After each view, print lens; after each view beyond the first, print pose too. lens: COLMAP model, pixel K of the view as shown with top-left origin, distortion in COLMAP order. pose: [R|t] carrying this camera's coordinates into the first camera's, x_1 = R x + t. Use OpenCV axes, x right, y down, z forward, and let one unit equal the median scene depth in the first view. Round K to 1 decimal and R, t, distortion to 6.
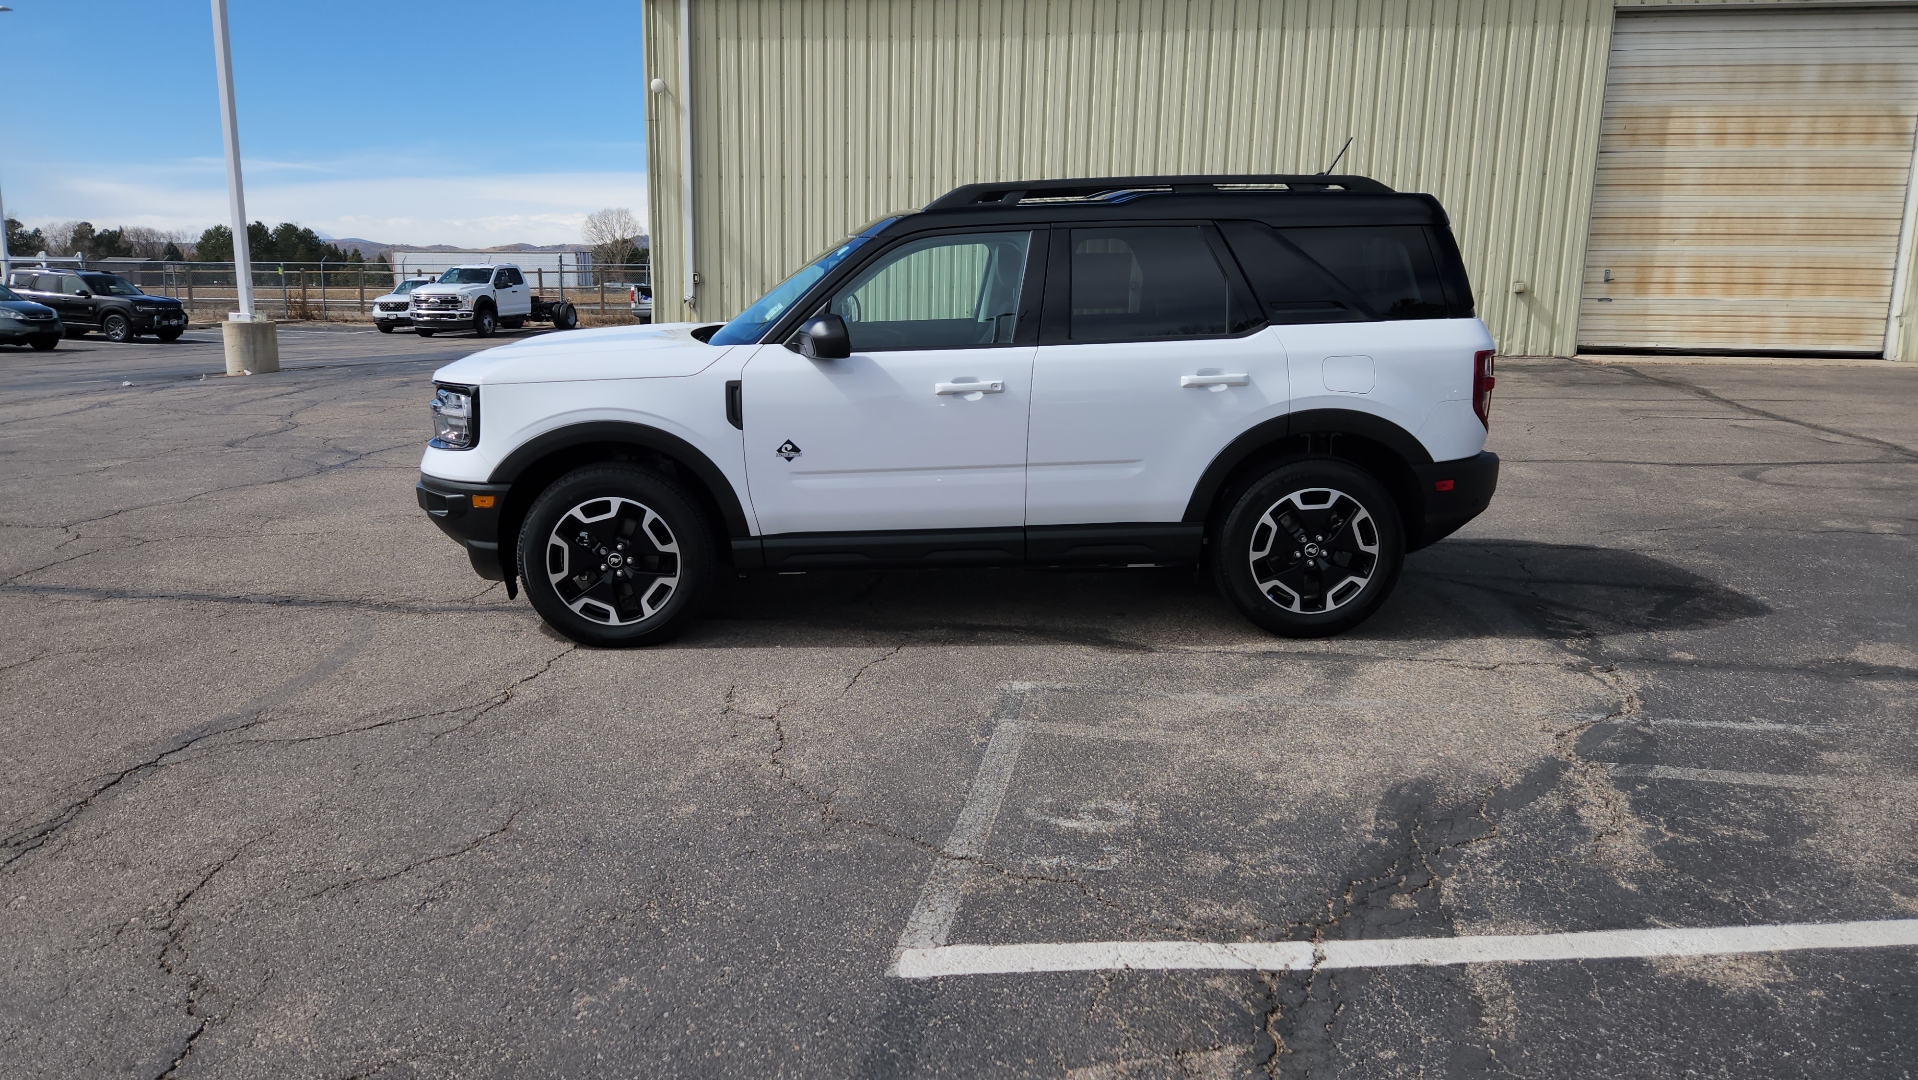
lens RADIAL K [[1293.5, 0, 920.6], [0, 1293.5, 529.3], [0, 0, 1]] dist [0.080089, -0.065345]
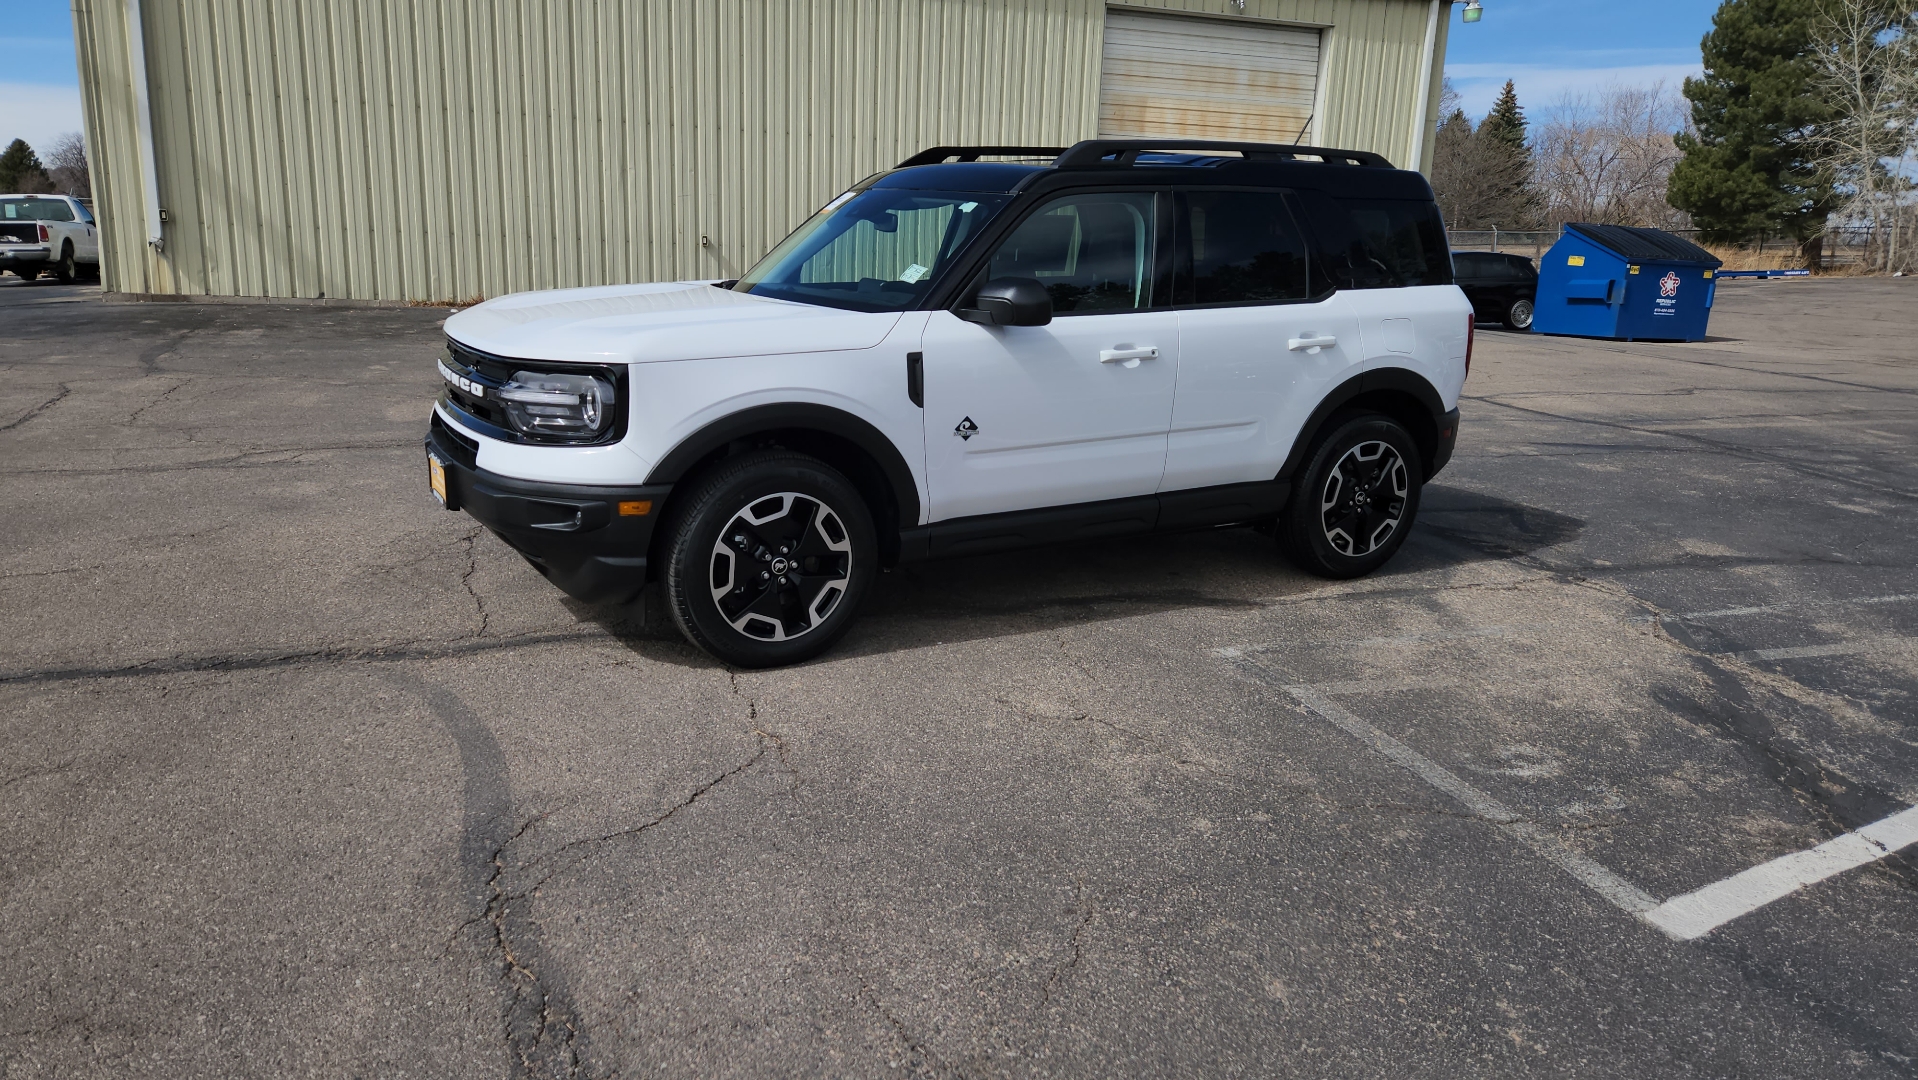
lens RADIAL K [[1289.8, 0, 921.7], [0, 1289.8, 558.9], [0, 0, 1]] dist [0.079732, -0.067017]
pose [[0.887604, -0.089789, 0.451771, -0.535308], [0.064923, 0.995412, 0.070280, -0.034361], [-0.456009, -0.033051, 0.889361, 0.200764]]
